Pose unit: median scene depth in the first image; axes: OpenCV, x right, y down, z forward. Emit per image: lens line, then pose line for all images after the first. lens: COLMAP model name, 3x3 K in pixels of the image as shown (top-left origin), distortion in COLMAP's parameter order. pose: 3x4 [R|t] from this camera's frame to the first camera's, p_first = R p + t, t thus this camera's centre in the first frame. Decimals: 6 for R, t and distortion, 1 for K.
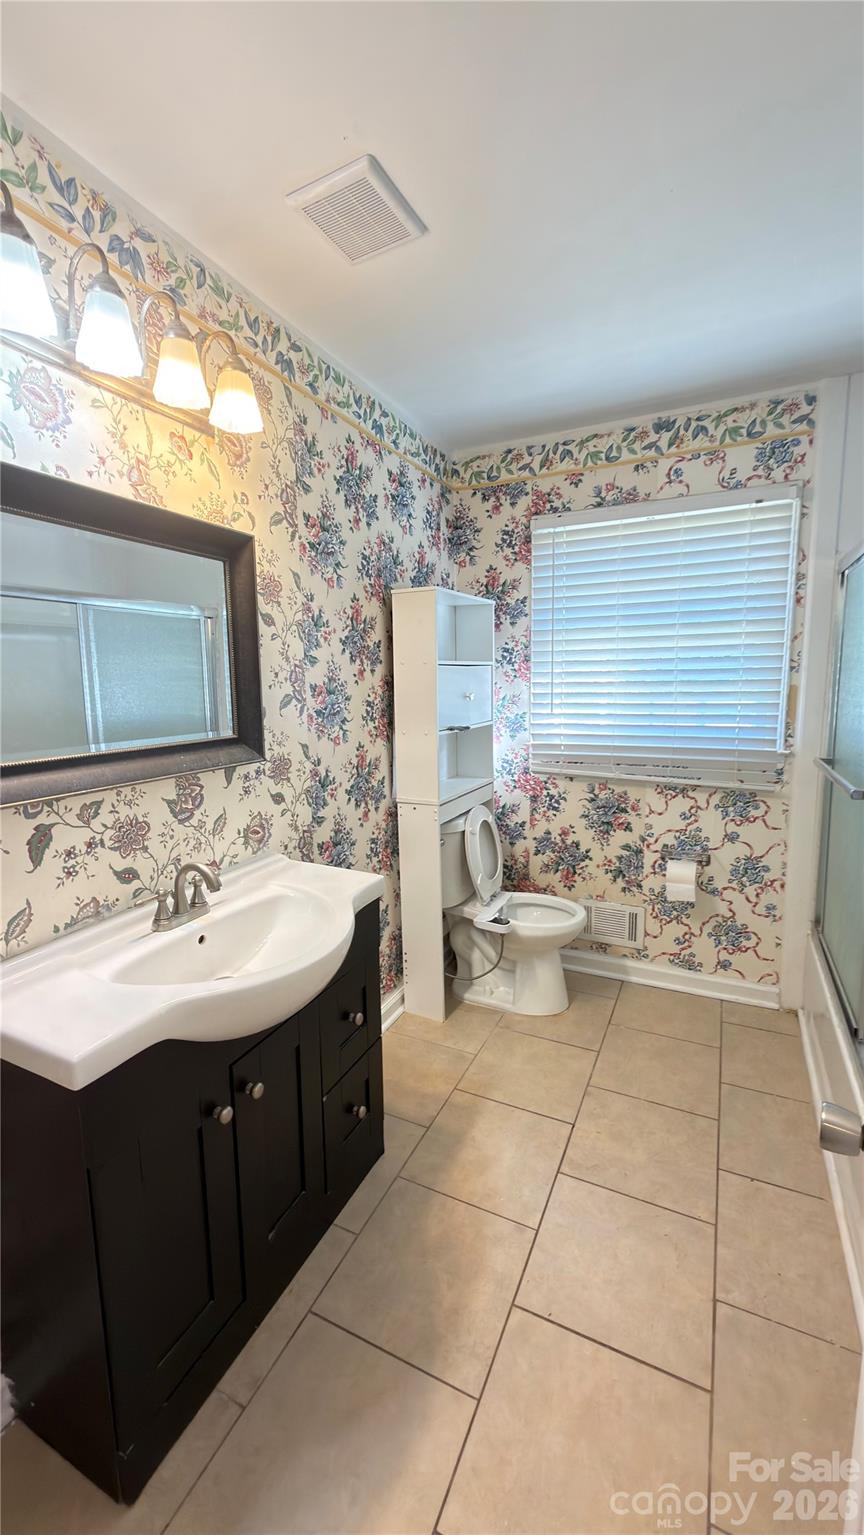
lens RADIAL K [[611.8, 0, 435.2], [0, 611.8, 764.2], [0, 0, 1]] dist [0.002366, 0.000930]
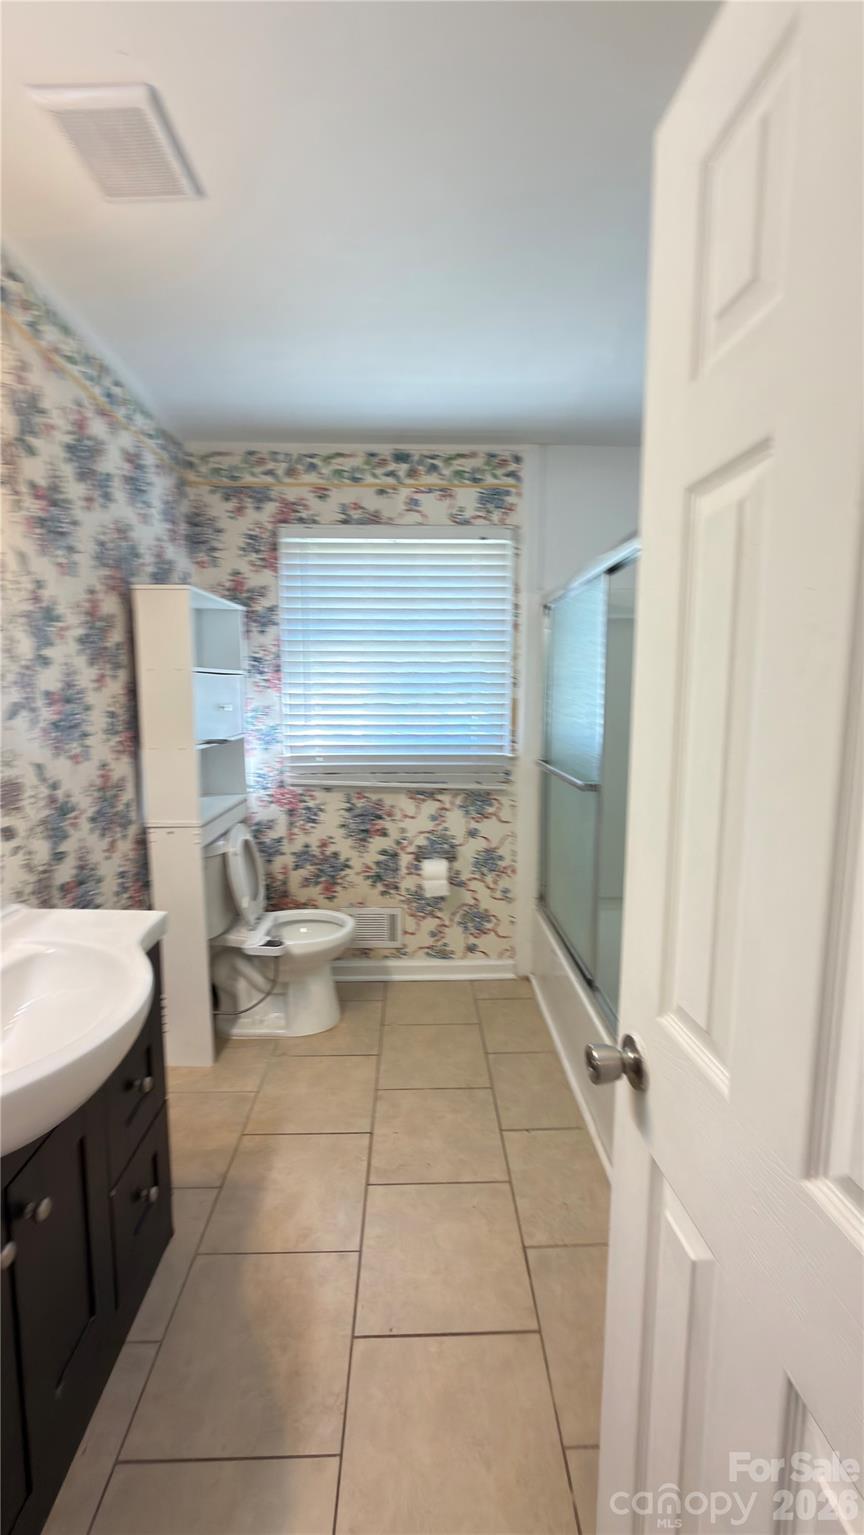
lens RADIAL K [[611.8, 0, 430.5], [0, 611.8, 763.9], [0, 0, 1]] dist [0.002366, 0.000930]
pose [[0.890152, -0.038729, 0.454015, -0.094894], [0.048999, 0.998740, -0.010872, 0.000963], [-0.453022, 0.031924, 0.890928, 0.034832]]
